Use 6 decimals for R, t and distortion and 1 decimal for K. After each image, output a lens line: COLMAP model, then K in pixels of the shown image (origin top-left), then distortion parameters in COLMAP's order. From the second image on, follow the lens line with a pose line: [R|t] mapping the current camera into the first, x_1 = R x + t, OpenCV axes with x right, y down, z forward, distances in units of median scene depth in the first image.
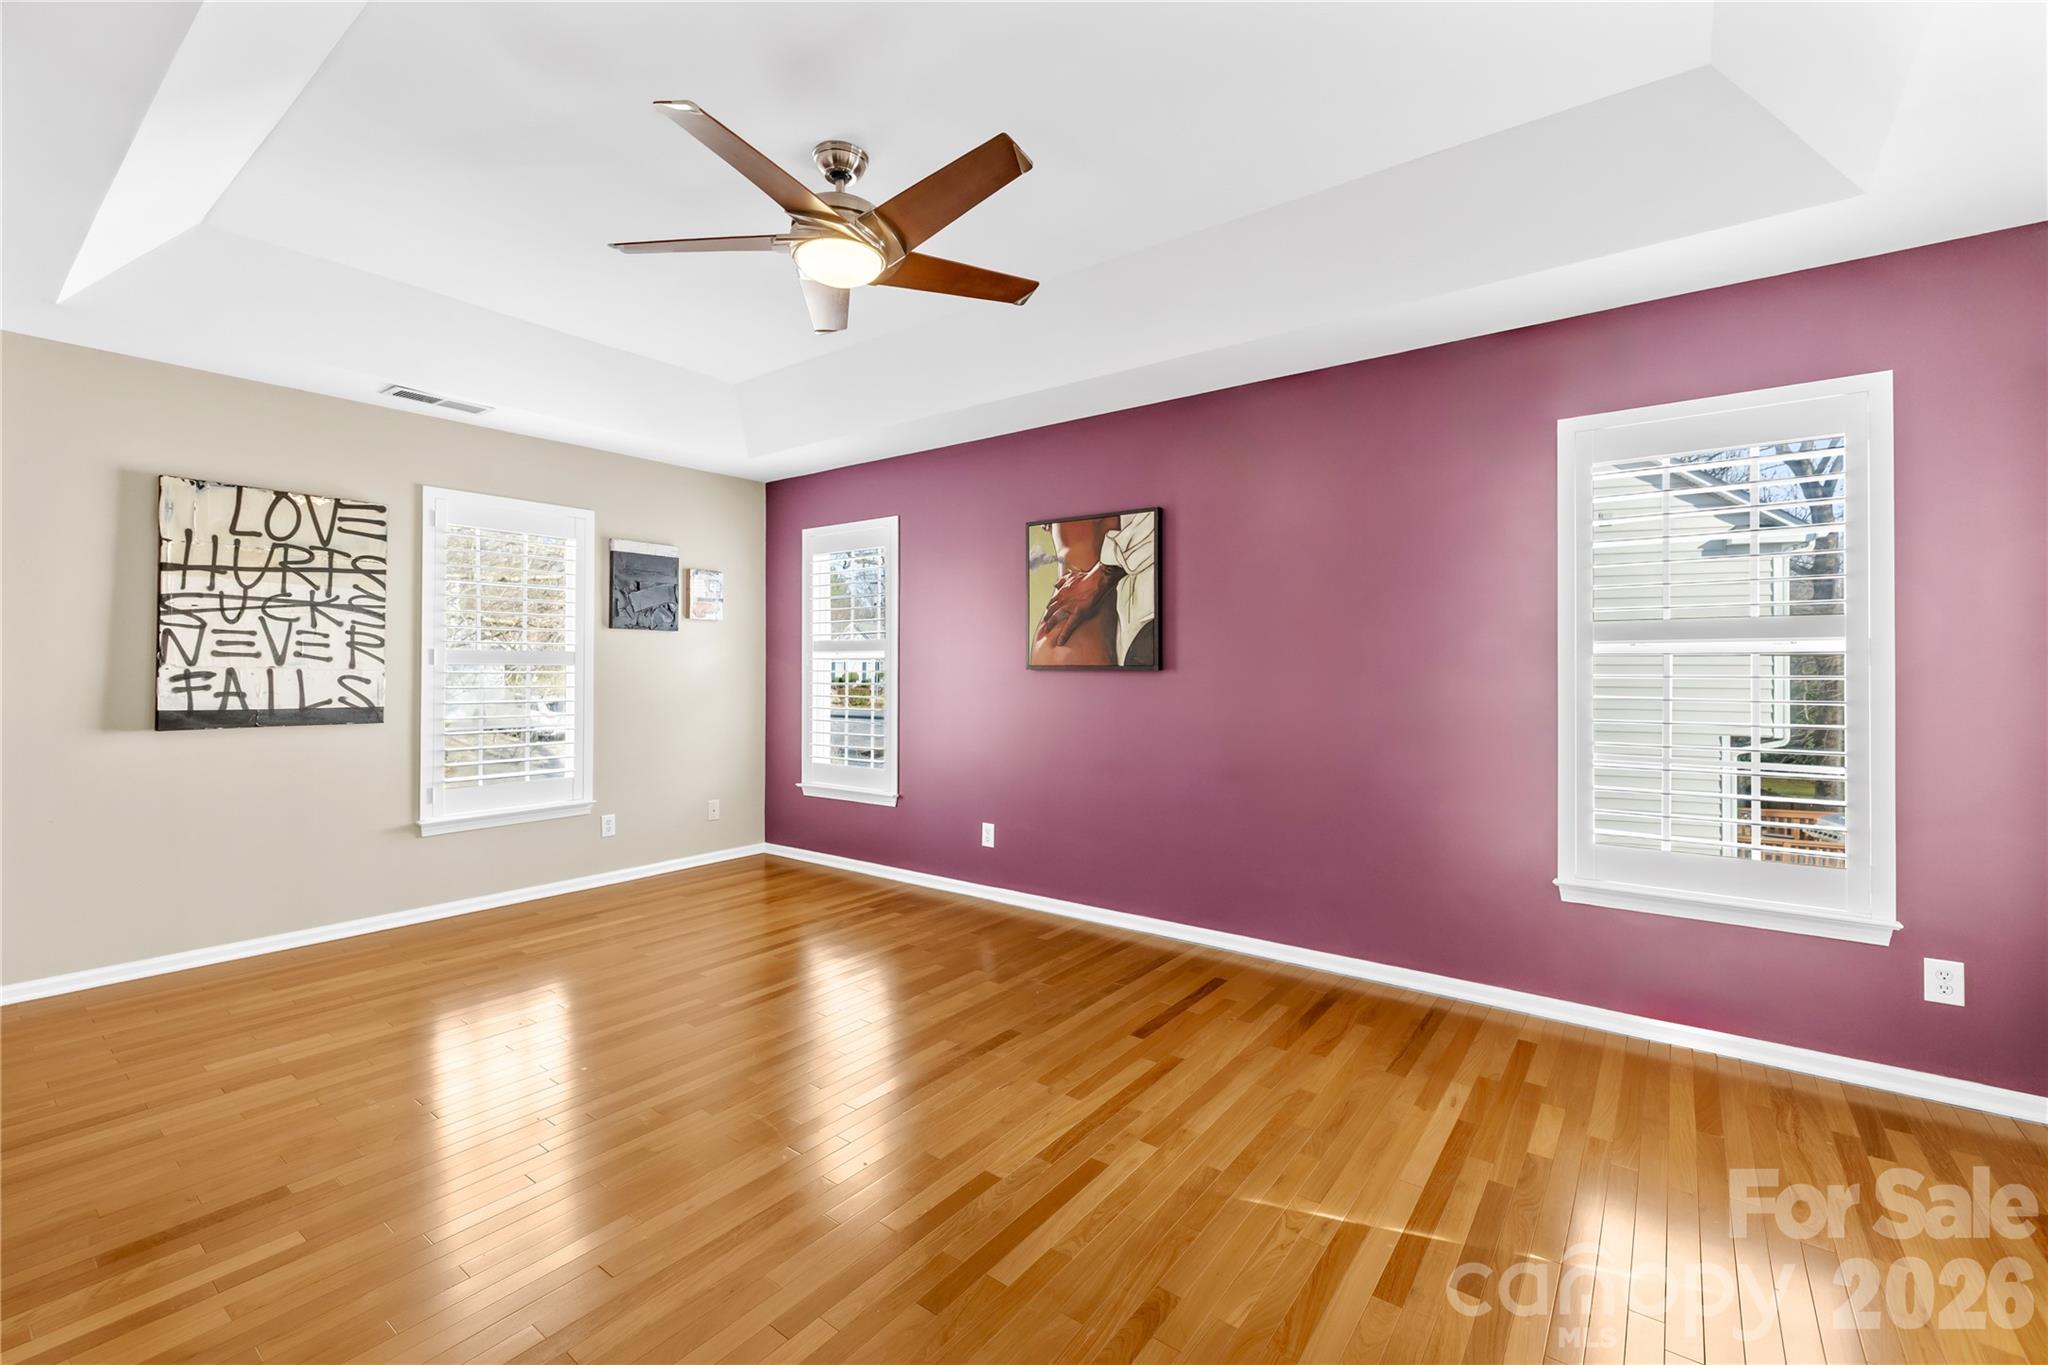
lens RADIAL K [[873.7, 0, 1023.2], [0, 873.7, 669.8], [0, 0, 1]] dist [-0.002422, -0.000544]
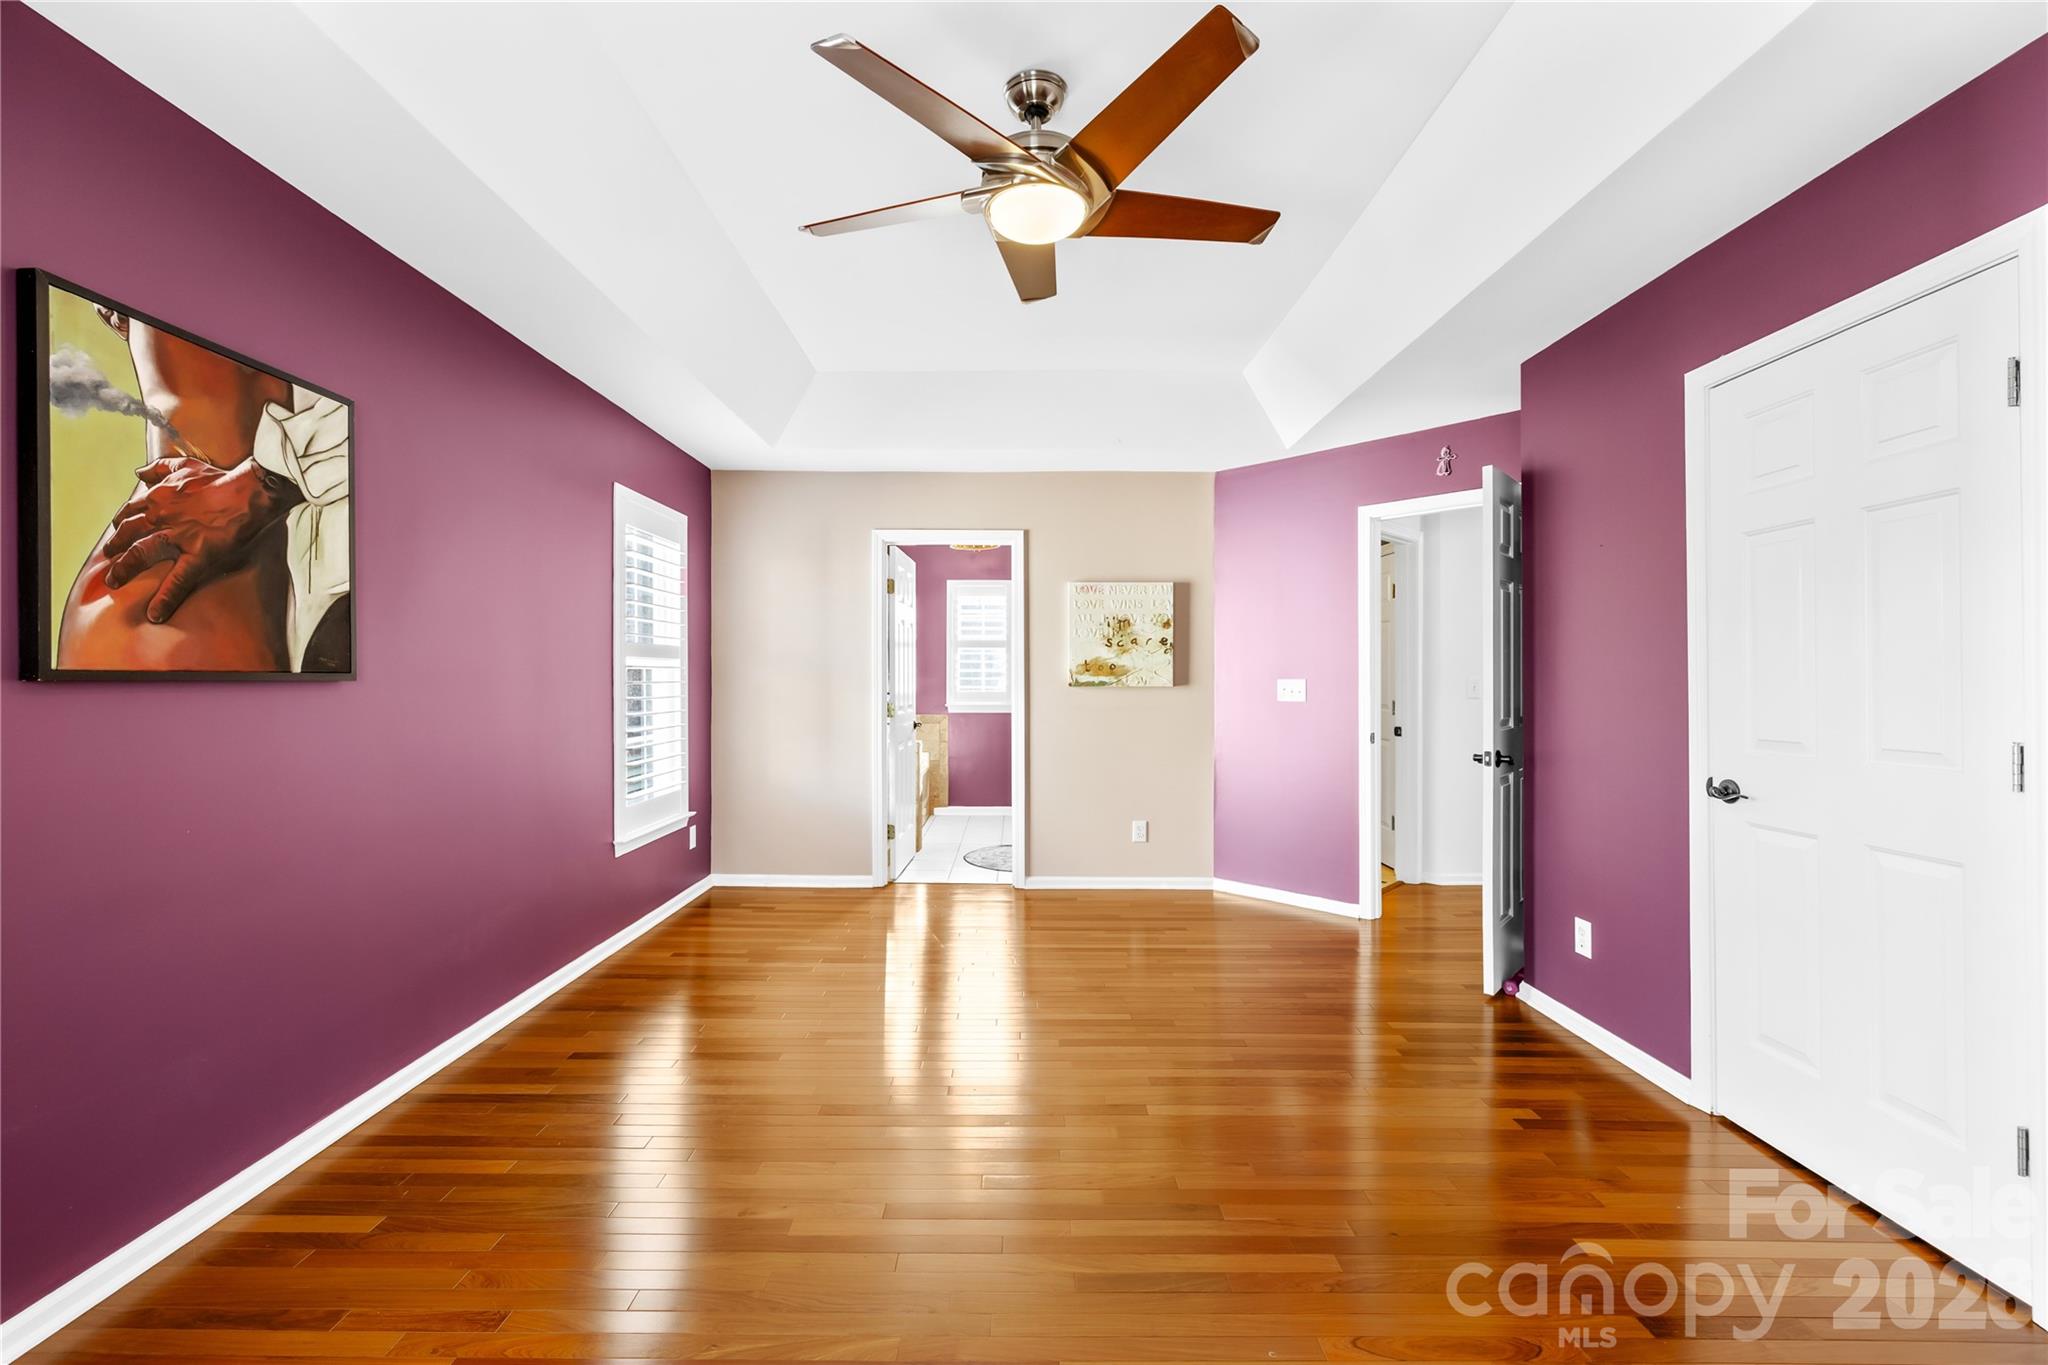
lens RADIAL K [[873.7, 0, 1019.0], [0, 873.7, 678.0], [0, 0, 1]] dist [-0.002422, -0.000544]
pose [[-0.614031, -0.005557, 0.789263, -0.543946], [-0.004338, 0.999984, 0.003666, -0.004536], [-0.789270, -0.001173, -0.614045, 0.937144]]
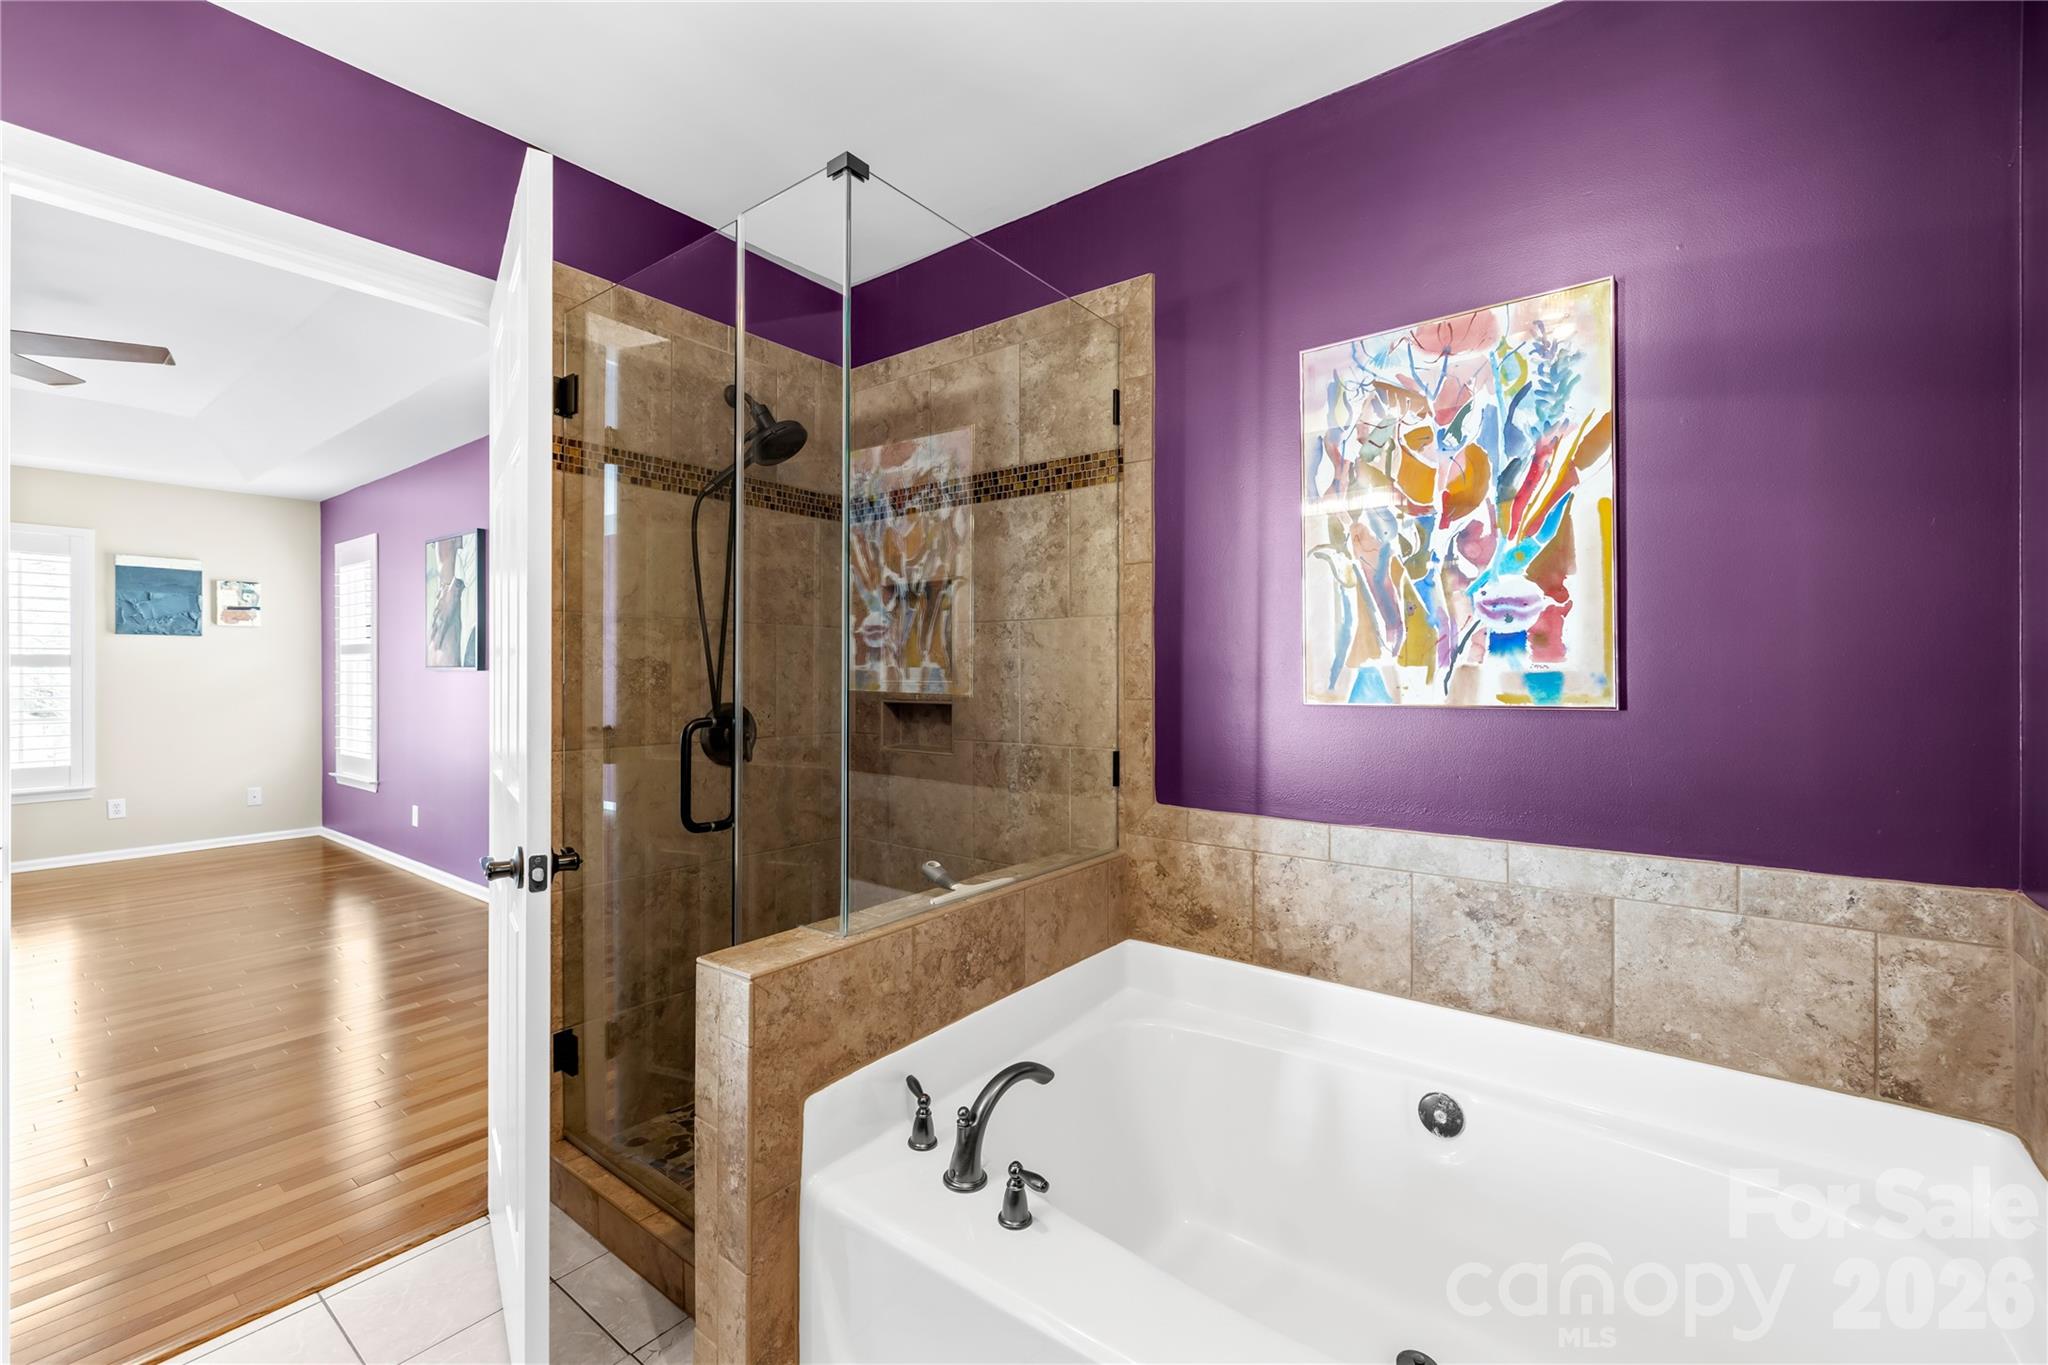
lens RADIAL K [[873.7, 0, 1019.7], [0, 873.7, 677.6], [0, 0, 1]] dist [-0.002422, -0.000544]
pose [[0.999881, 0.000389, -0.015406, 0.823874], [-0.000249, 0.999959, 0.009035, -0.001123], [0.015408, -0.009030, 0.999841, -0.128580]]
